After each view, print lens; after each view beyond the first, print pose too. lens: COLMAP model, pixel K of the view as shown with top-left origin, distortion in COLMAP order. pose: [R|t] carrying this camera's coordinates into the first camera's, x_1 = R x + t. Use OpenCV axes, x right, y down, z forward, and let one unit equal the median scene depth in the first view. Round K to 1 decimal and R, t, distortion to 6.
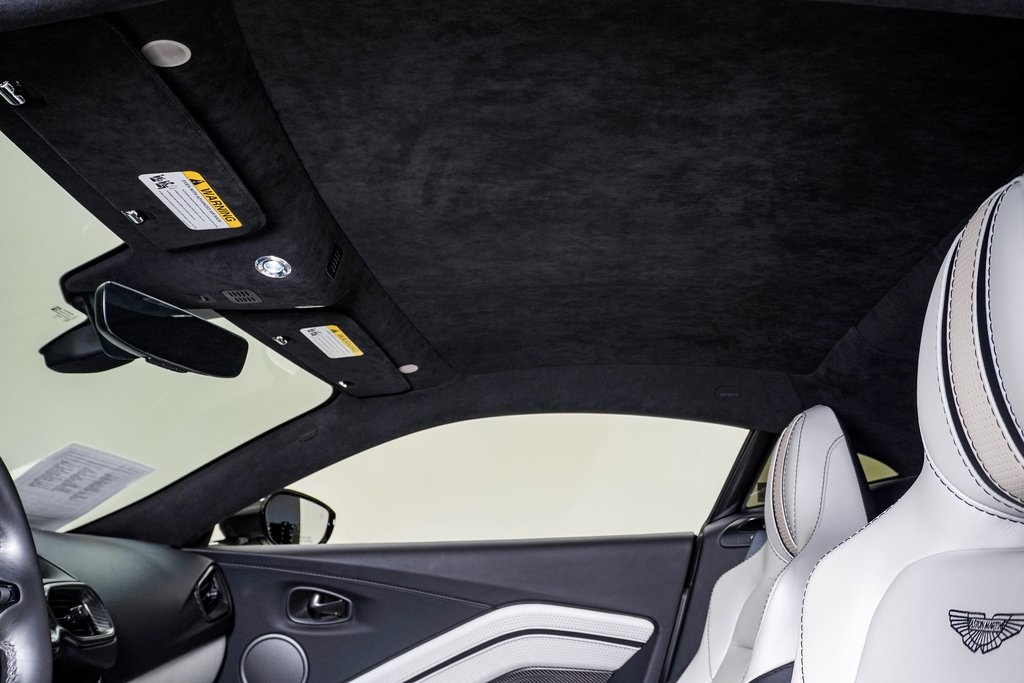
lens RADIAL K [[856.8, 0, 506.0], [0, 856.8, 338.5], [0, 0, 1]] dist [-0.024475, 0.034469]
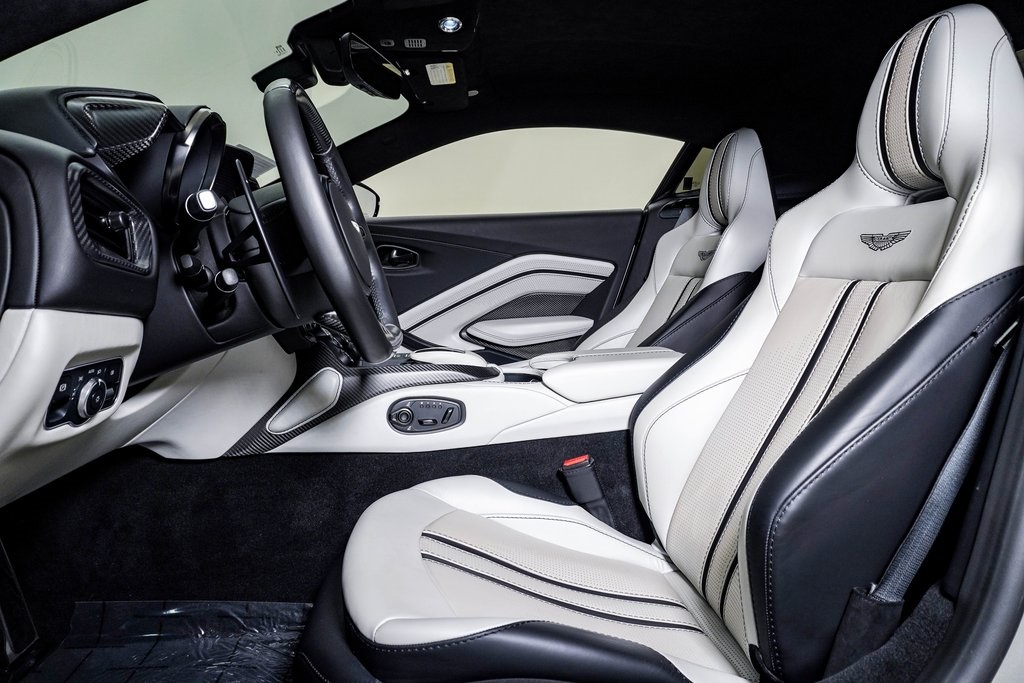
lens RADIAL K [[689.7, 0, 508.9], [0, 689.7, 334.1], [0, 0, 1]] dist [-0.032732, 0.001742]
pose [[0.984767, -0.028237, 0.171569, -0.241921], [-0.038720, 0.926337, 0.374701, -0.022649], [-0.169512, -0.375637, 0.911133, -0.188561]]
